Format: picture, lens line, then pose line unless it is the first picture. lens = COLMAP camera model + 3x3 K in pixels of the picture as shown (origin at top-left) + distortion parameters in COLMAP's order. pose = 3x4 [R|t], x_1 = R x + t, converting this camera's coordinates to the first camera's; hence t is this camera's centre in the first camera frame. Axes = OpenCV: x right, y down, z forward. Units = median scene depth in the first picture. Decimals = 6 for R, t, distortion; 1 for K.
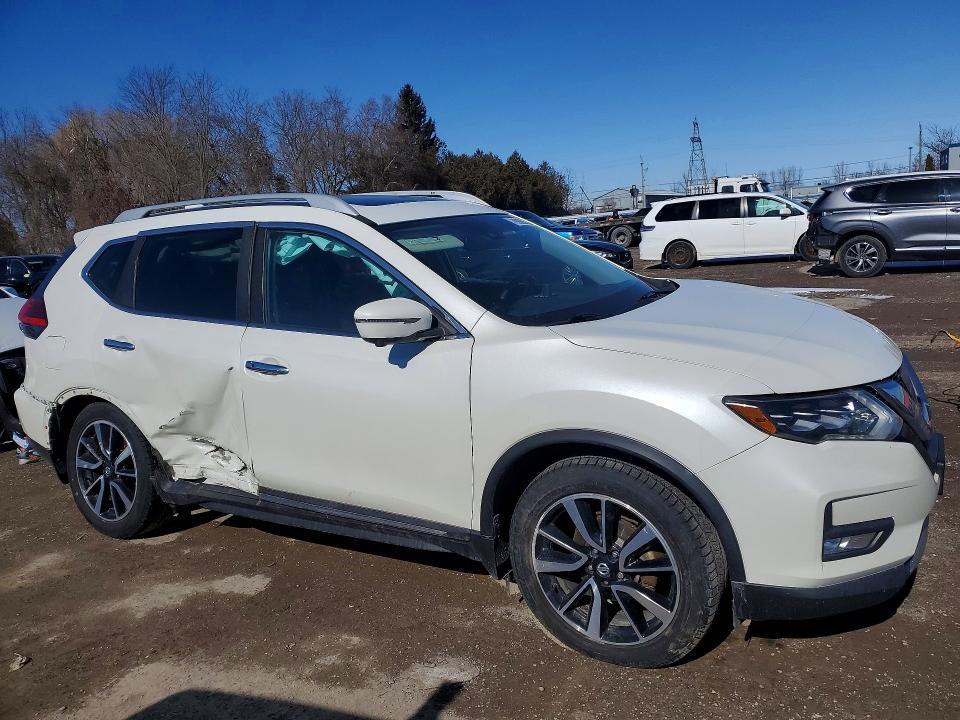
lens RADIAL K [[772.8, 0, 480.0], [0, 772.8, 360.0], [0, 0, 1]] dist [-0.002786, 0.040758]
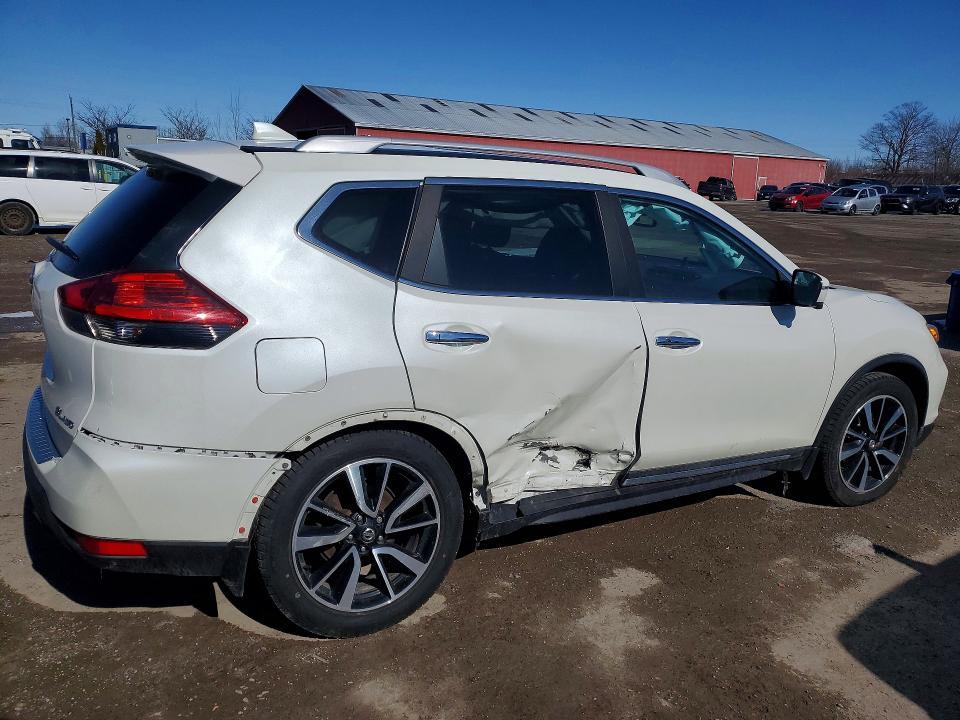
lens RADIAL K [[772.8, 0, 480.0], [0, 772.8, 360.0], [0, 0, 1]] dist [-0.002786, 0.040758]
pose [[0.482478, -0.105987, 0.869472, -1.129847], [0.074438, 0.994023, 0.079864, -0.057412], [-0.872739, 0.026189, 0.487484, 0.675537]]
